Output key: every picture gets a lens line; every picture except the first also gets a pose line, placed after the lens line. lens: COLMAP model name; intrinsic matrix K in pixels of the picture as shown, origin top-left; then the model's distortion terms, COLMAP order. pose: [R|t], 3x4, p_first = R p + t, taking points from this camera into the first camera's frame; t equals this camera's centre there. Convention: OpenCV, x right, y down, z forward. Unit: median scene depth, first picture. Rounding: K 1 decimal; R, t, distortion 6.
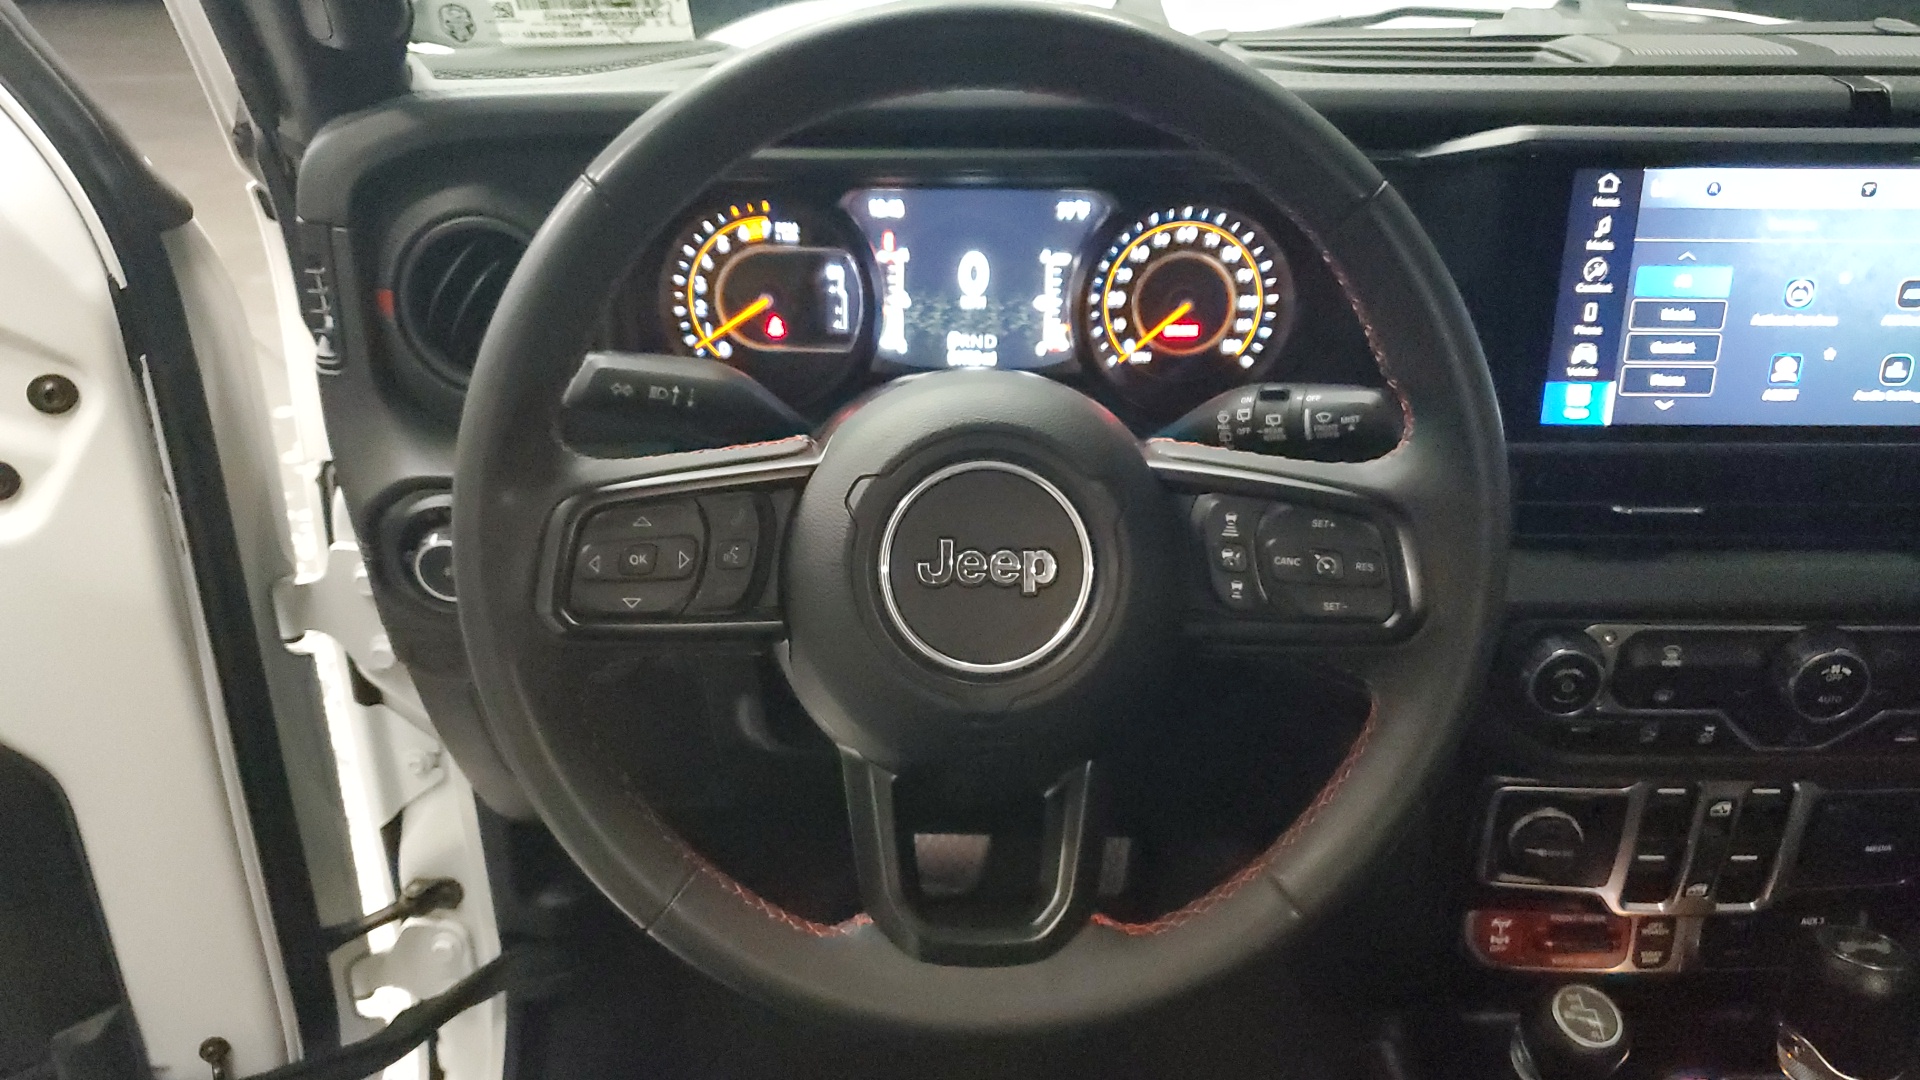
lens RADIAL K [[1509.7, 0, 958.2], [0, 1509.7, 576.4], [0, 0, 1]] dist [0.089309, -0.148071]
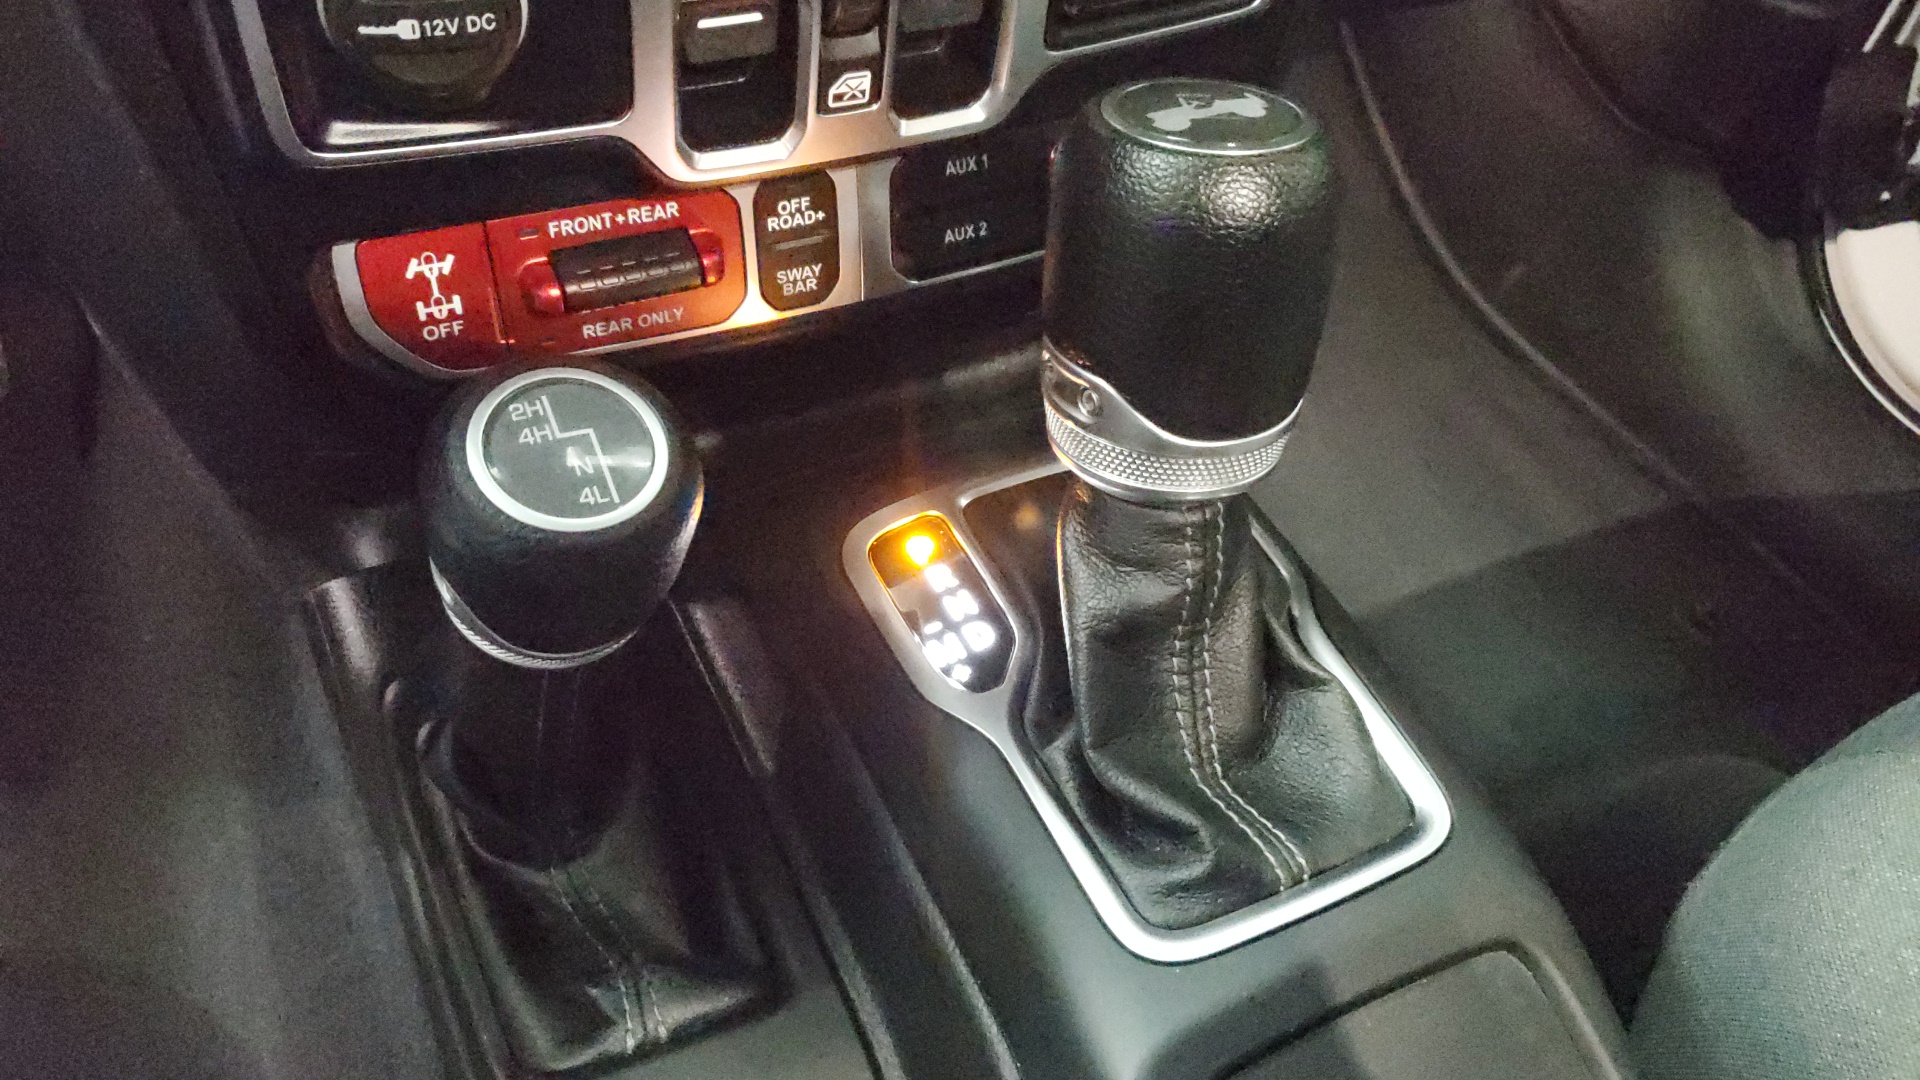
lens RADIAL K [[1416.2, 0, 939.5], [0, 1416.2, 557.8], [0, 0, 1]] dist [0.210404, -0.622525]
pose [[0.916269, -0.261028, 0.303834, 0.385124], [0.144058, 0.922503, 0.358100, 0.202655], [-0.373762, -0.284346, 0.882864, 0.660459]]
